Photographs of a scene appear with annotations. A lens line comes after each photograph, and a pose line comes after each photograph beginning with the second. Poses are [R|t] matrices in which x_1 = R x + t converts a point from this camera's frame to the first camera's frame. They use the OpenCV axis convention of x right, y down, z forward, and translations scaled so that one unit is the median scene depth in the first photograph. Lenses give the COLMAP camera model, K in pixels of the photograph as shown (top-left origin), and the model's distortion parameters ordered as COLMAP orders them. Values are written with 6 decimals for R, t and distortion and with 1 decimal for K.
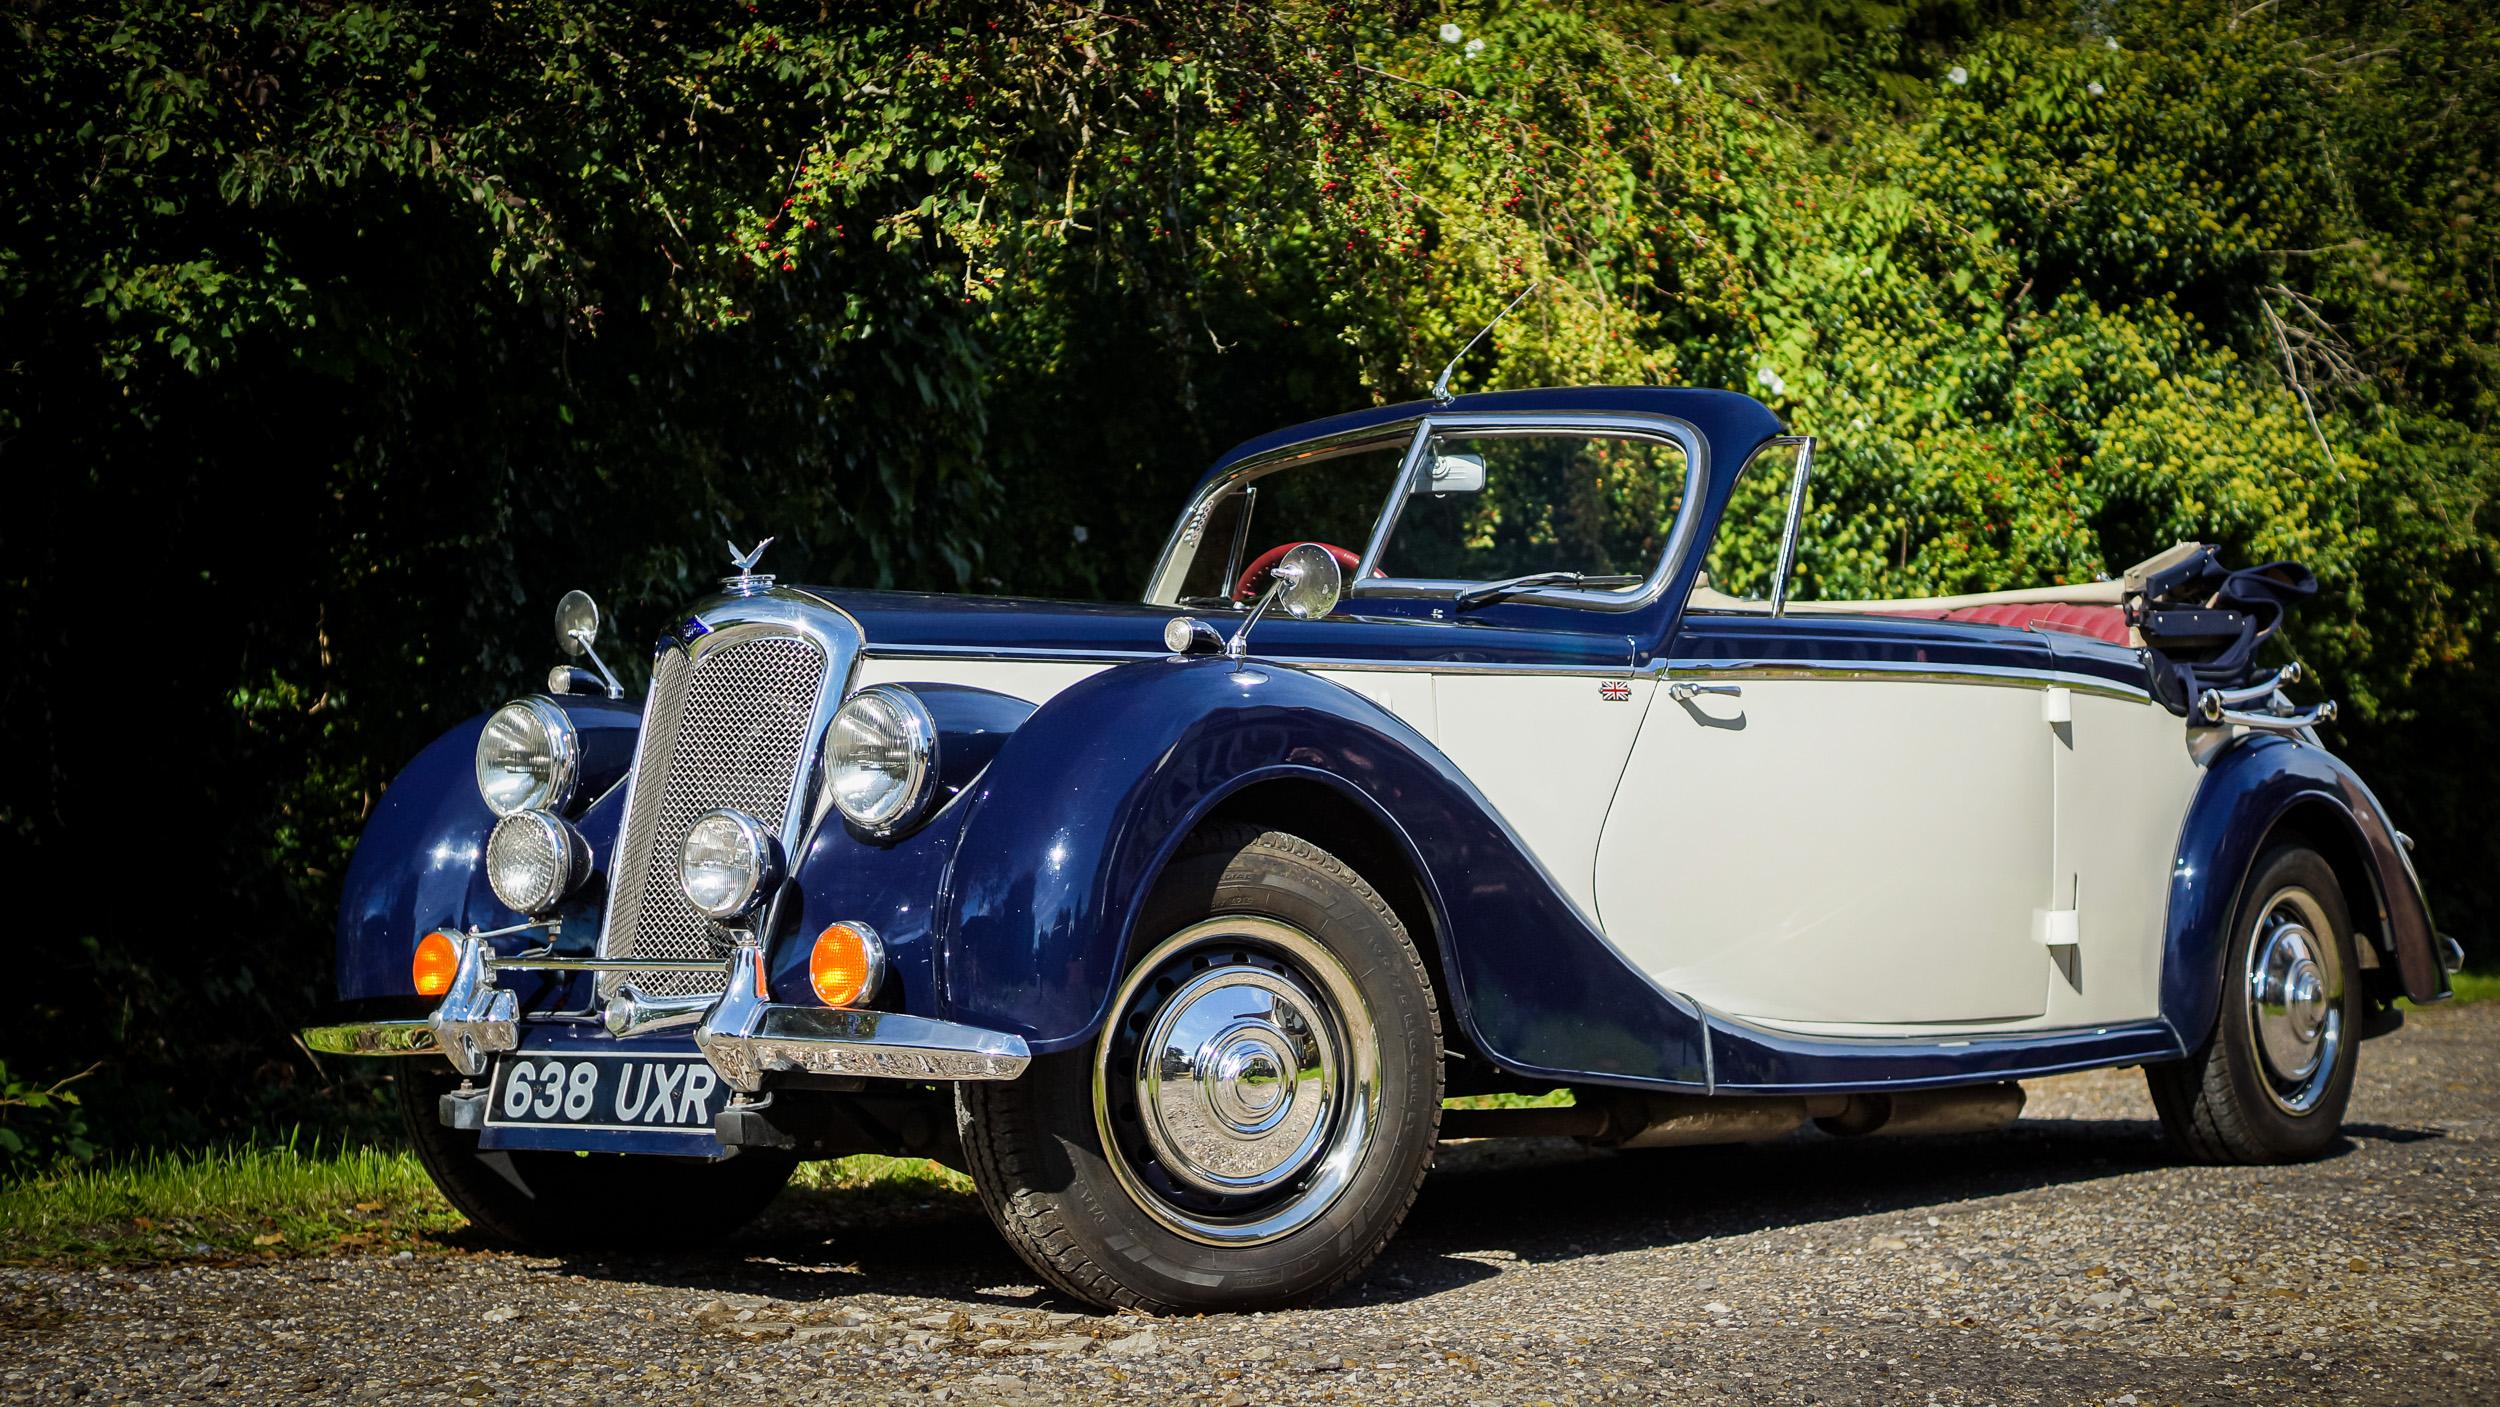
lens RADIAL K [[4022.9, 0, 1249.4], [0, 4022.9, 690.6], [0, 0, 1]] dist [-0.100786, 0.000000]
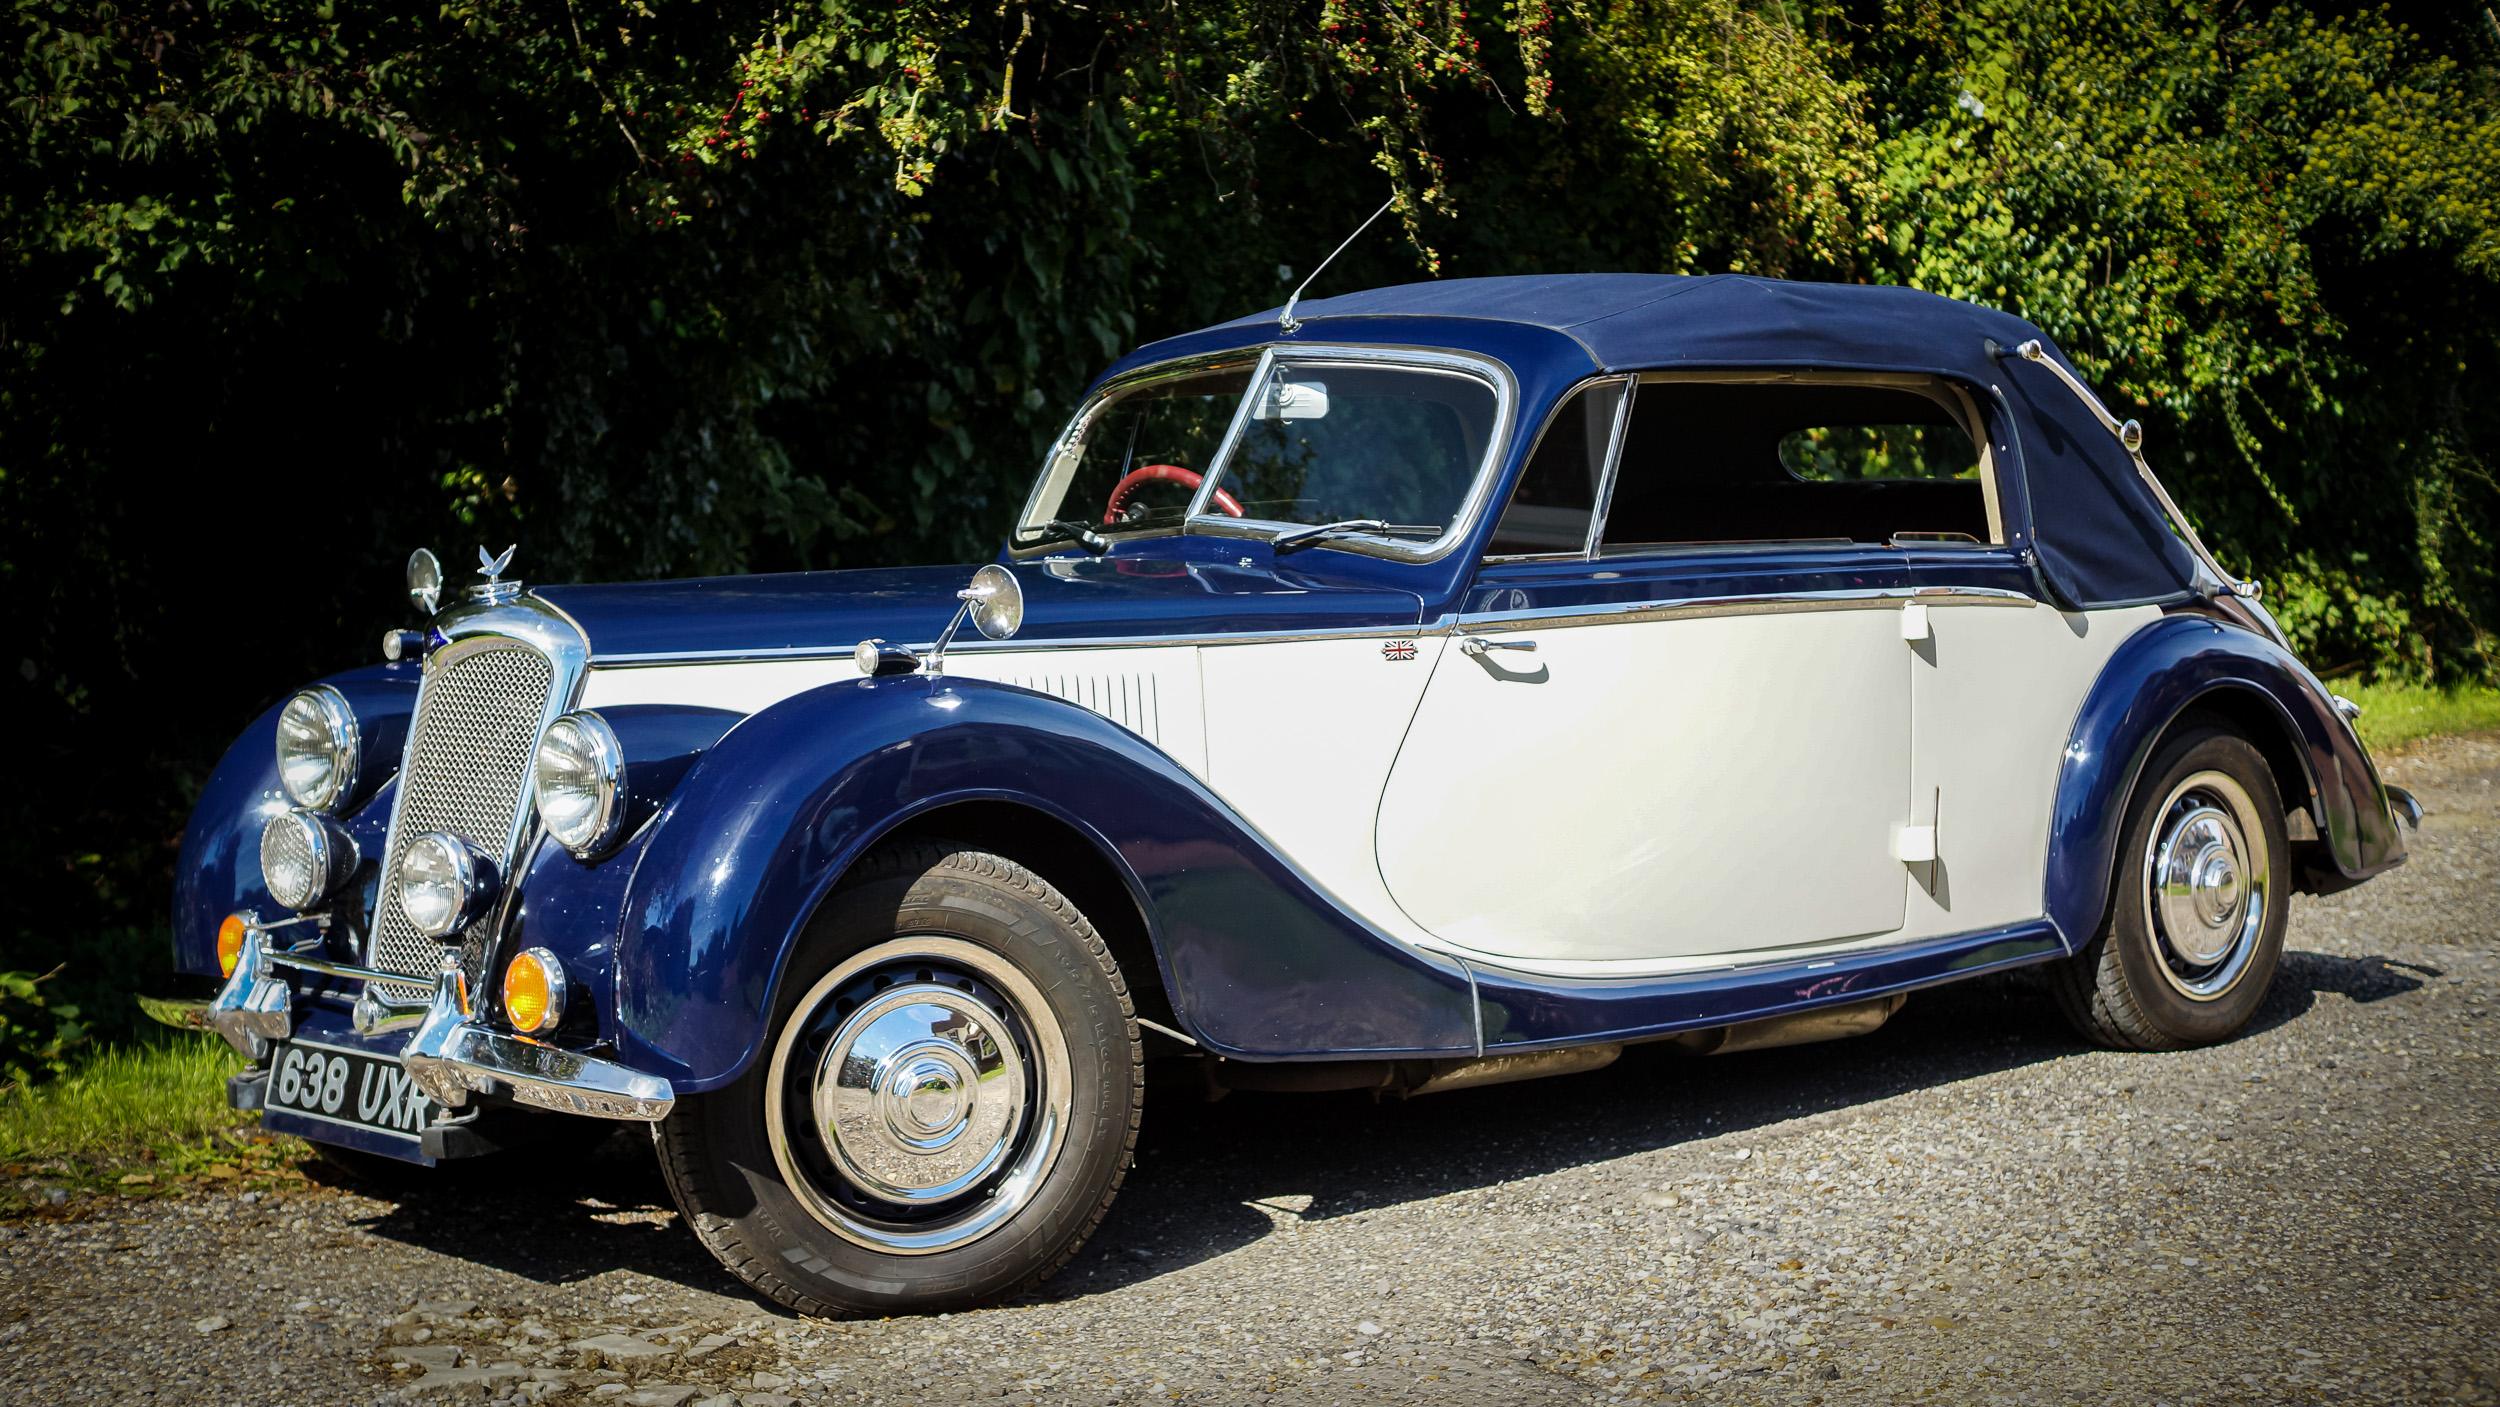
lens RADIAL K [[3827.9, 0, 1247.1], [0, 3827.9, 715.0], [0, 0, 1]] dist [-0.112389, 0.000000]
pose [[0.992990, -0.003328, -0.118152, 0.145035], [0.016519, 0.993700, 0.110847, -0.079146], [0.117039, -0.112021, 0.986789, 0.040258]]
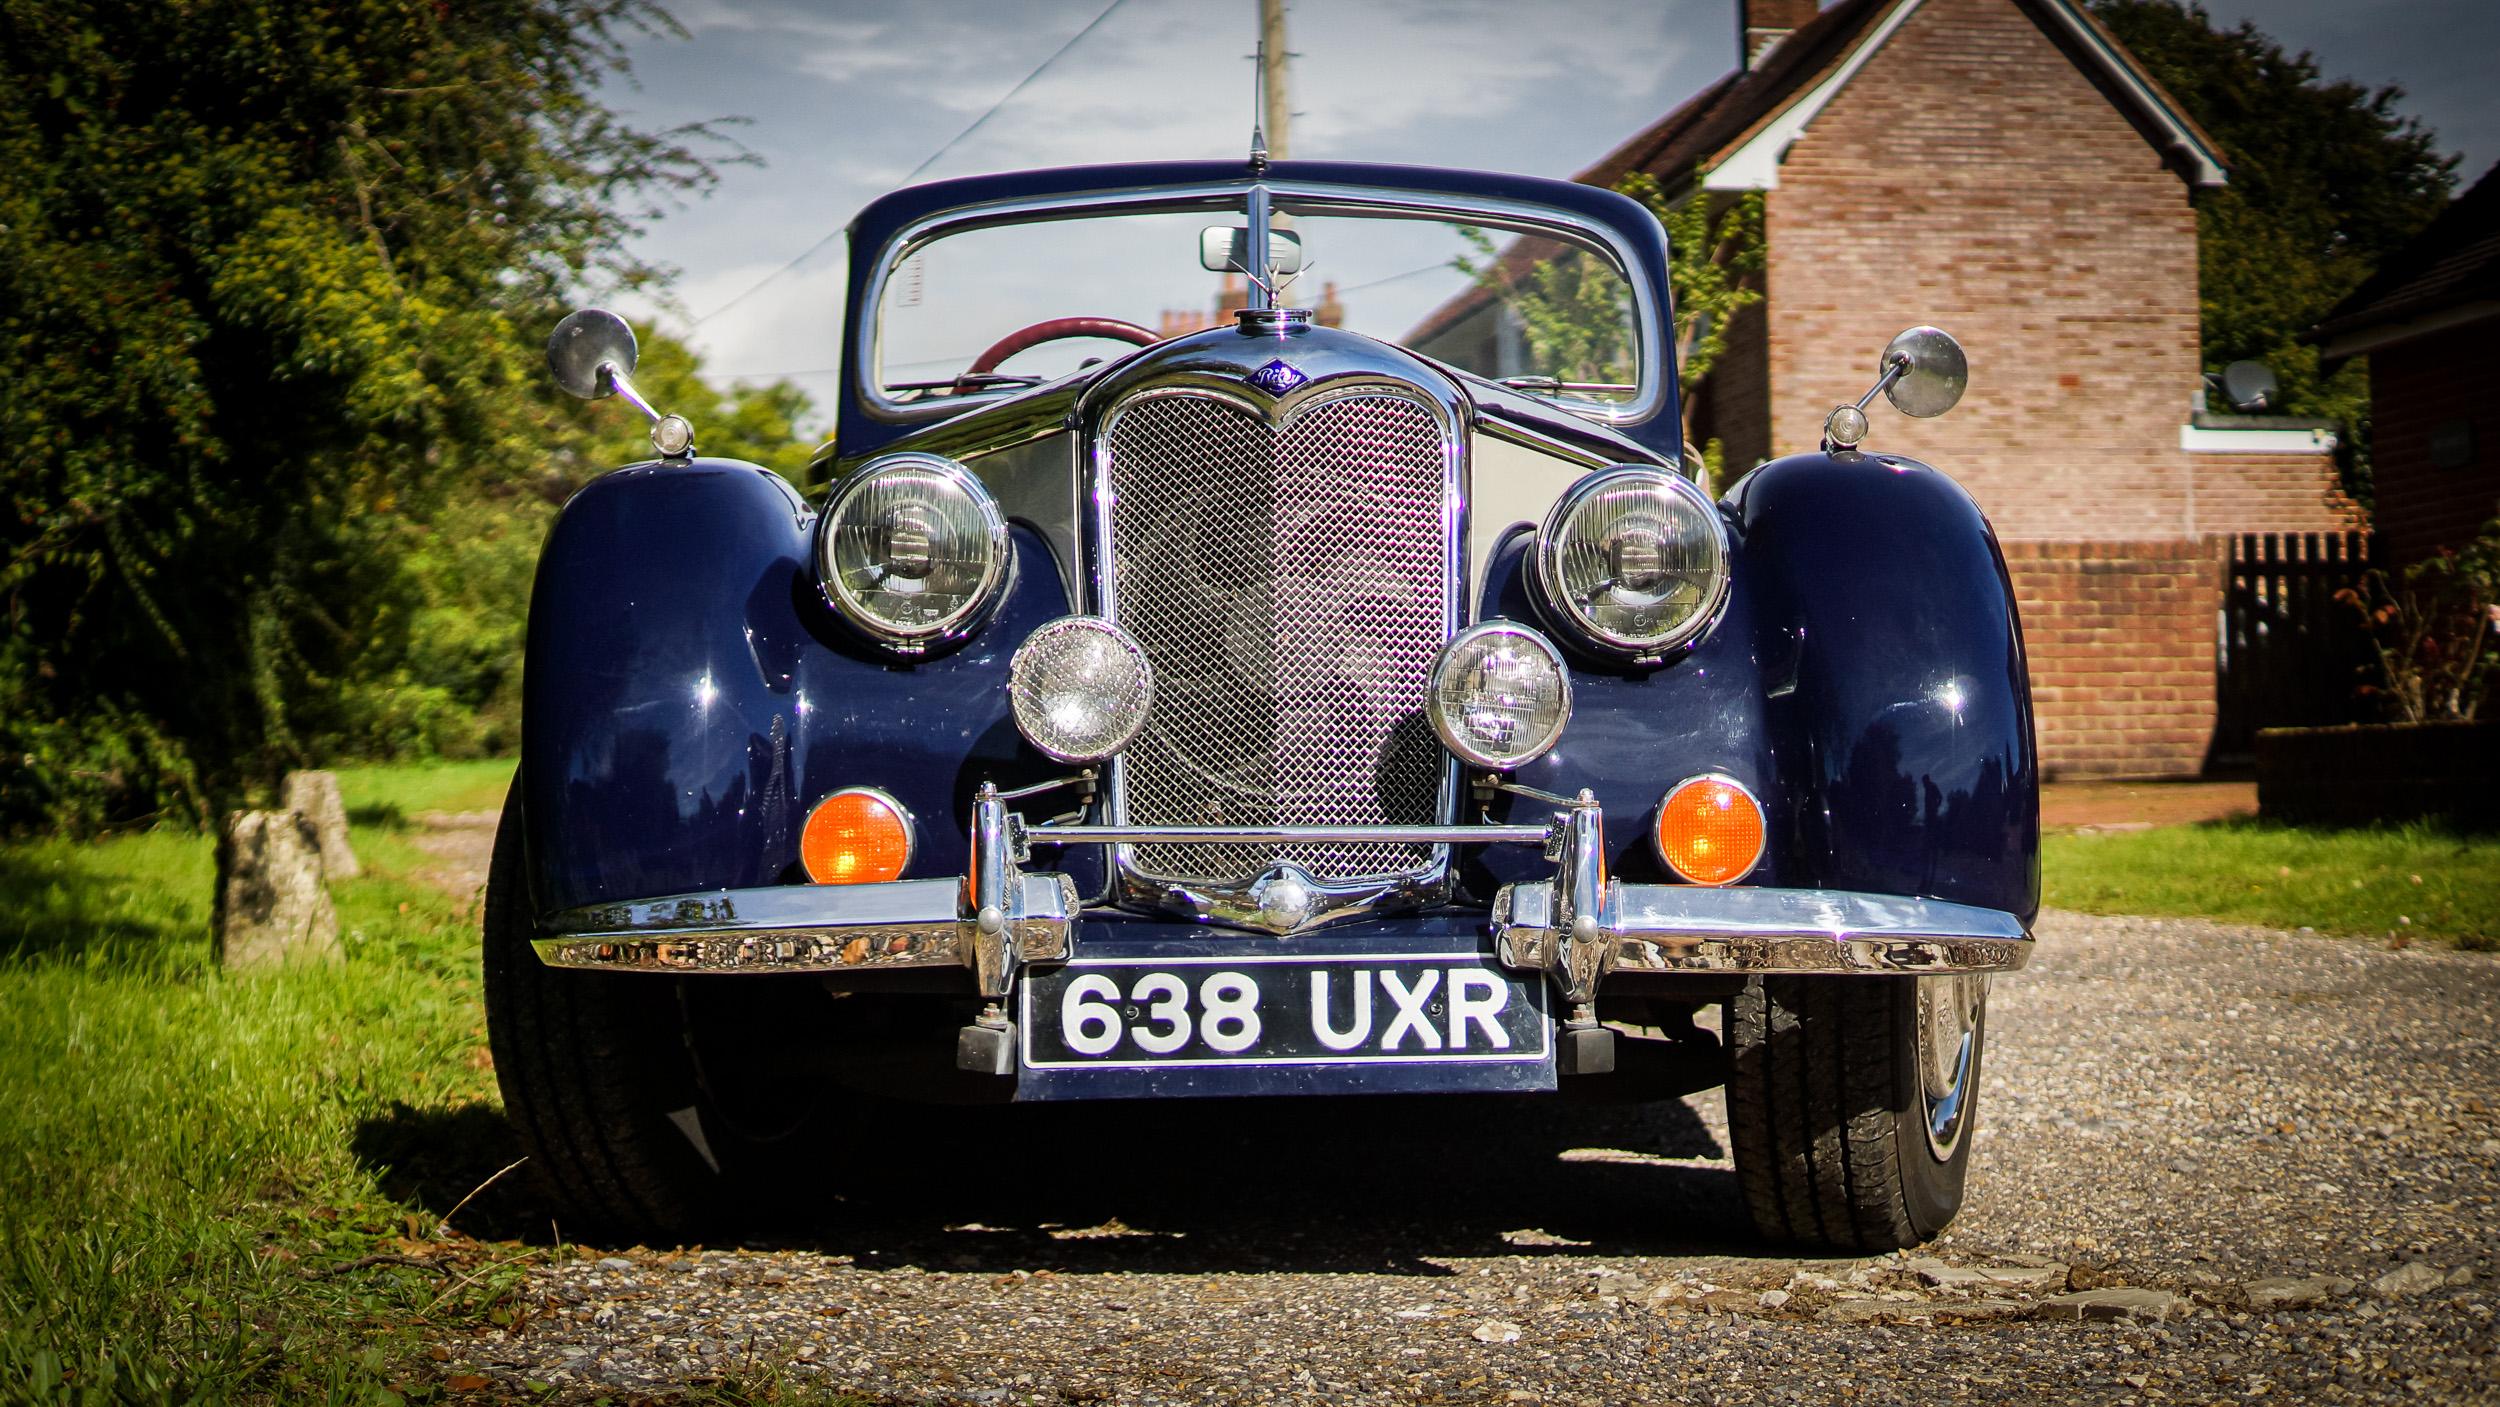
lens RADIAL K [[3827.9, 0, 1244.6], [0, 3827.9, 701.3], [0, 0, 1]] dist [-0.112389, 0.000000]
pose [[0.755995, 0.009601, 0.654507, -0.469721], [-0.035994, 0.998989, 0.026920, 0.019572], [-0.653587, -0.043910, 0.755577, 0.367672]]
